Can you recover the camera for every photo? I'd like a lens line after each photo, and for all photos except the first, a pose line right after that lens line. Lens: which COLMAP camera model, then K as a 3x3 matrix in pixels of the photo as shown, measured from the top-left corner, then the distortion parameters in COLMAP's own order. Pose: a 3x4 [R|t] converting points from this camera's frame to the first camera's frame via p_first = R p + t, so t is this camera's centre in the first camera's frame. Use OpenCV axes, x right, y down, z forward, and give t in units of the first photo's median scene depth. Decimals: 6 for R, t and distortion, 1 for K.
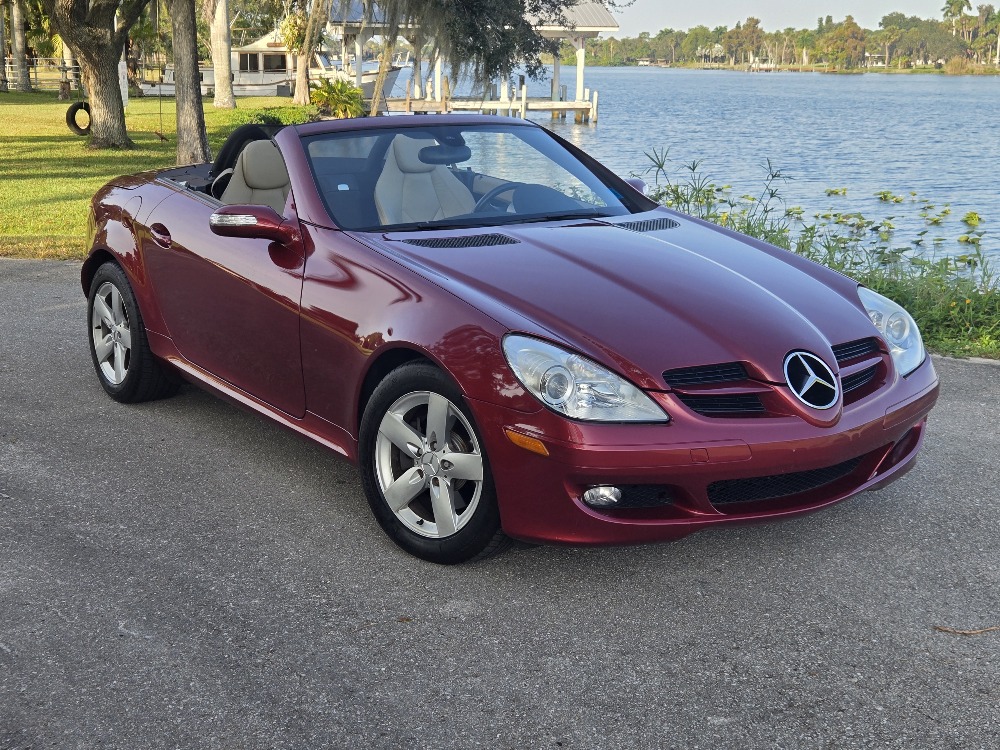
lens RADIAL K [[1343.0, 0, 498.8], [0, 1343.0, 370.4], [0, 0, 1]] dist [0.049098, 0.000000]
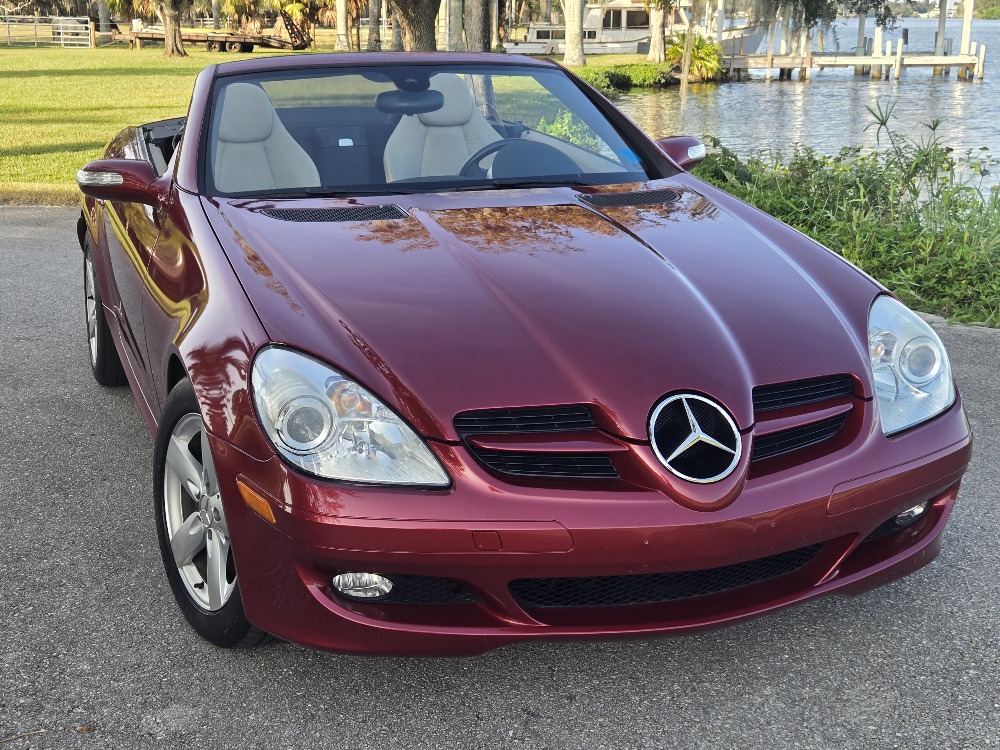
lens RADIAL K [[1343.0, 0, 500.8], [0, 1343.0, 382.0], [0, 0, 1]] dist [0.049098, 0.000000]
pose [[0.963798, 0.059027, -0.260018, 0.225128], [-0.049162, 0.997808, 0.044287, -0.032866], [0.262062, -0.029901, 0.964588, 0.239572]]
